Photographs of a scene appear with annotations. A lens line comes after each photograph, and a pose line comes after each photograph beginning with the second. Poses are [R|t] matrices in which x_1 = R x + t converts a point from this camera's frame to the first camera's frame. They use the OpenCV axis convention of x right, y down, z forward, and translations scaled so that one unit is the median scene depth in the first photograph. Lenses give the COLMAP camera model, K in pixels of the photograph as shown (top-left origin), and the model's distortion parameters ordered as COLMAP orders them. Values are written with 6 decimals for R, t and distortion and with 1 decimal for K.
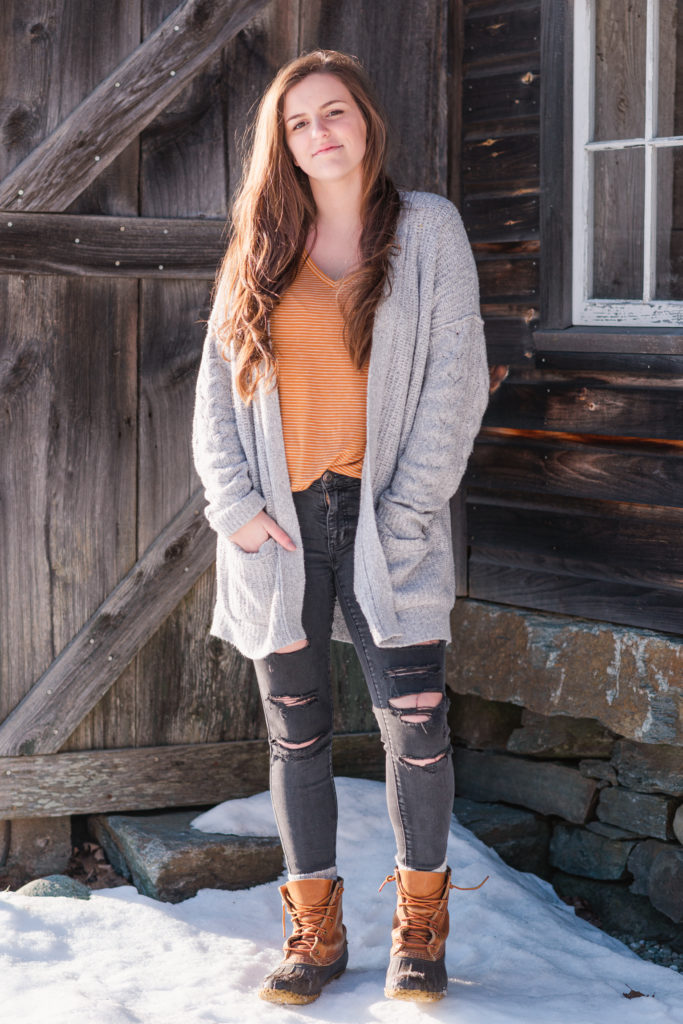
lens RADIAL K [[2374.1, 0, 341.3], [0, 2374.1, 511.6], [0, 0, 1]] dist [-0.041615, 0.000000]
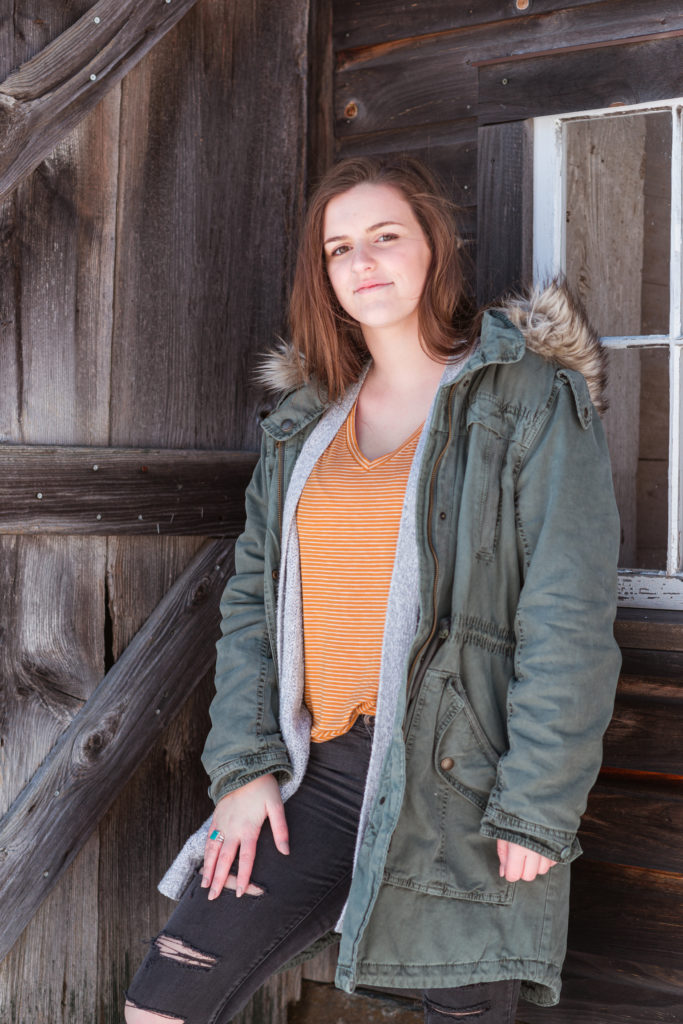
lens RADIAL K [[2374.1, 0, 341.6], [0, 2374.1, 512.4], [0, 0, 1]] dist [-0.041615, 0.000000]
pose [[0.972107, 0.001309, 0.234535, -0.116157], [0.015739, 0.997366, -0.070805, -0.055707], [-0.234010, 0.072522, 0.969526, 0.339730]]
